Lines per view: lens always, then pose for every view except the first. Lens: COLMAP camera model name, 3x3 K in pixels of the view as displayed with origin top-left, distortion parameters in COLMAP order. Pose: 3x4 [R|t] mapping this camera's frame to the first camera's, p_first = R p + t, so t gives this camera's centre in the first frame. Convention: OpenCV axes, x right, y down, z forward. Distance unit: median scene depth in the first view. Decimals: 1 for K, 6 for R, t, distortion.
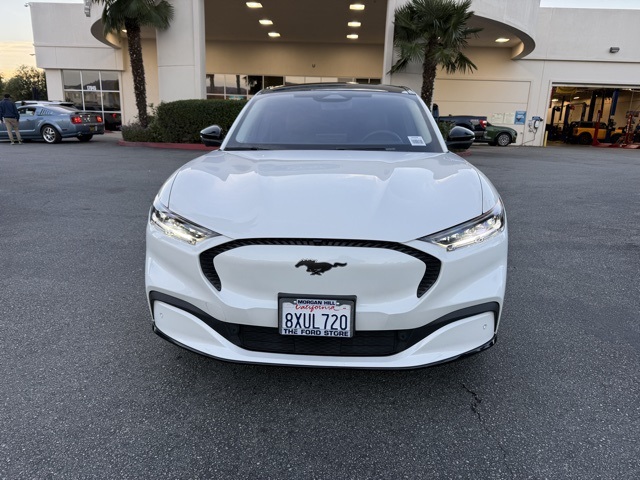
lens RADIAL K [[439.7, 0, 320.0], [0, 439.7, 240.0], [0, 0, 1]] dist [0.007644, -0.002617]
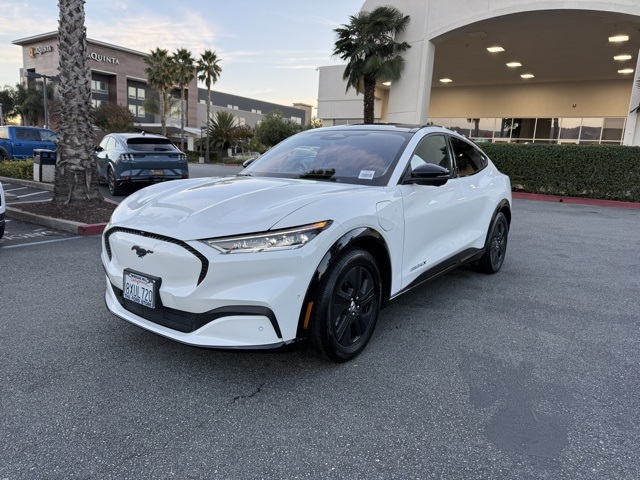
lens RADIAL K [[440.3, 0, 318.1], [0, 440.3, 240.5], [0, 0, 1]] dist [0.006591, -0.000904]
pose [[0.846440, 0.114936, -0.519932, 0.620513], [-0.162154, 0.985689, -0.046088, -0.000148], [0.507194, 0.123319, 0.852964, 0.048382]]
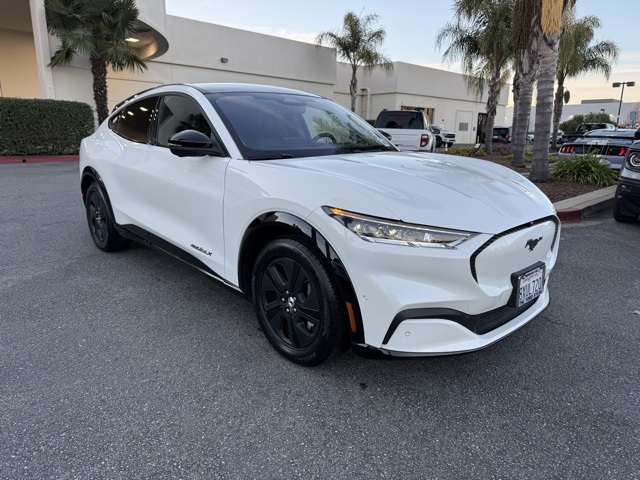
lens RADIAL K [[435.5, 0, 317.6], [0, 435.5, 252.0], [0, 0, 1]] dist [-0.000942, -0.005796]
pose [[0.705853, -0.204662, 0.678149, -0.663361], [0.185436, 0.977354, 0.101948, -0.080373], [-0.683656, 0.053793, 0.727819, 0.273671]]
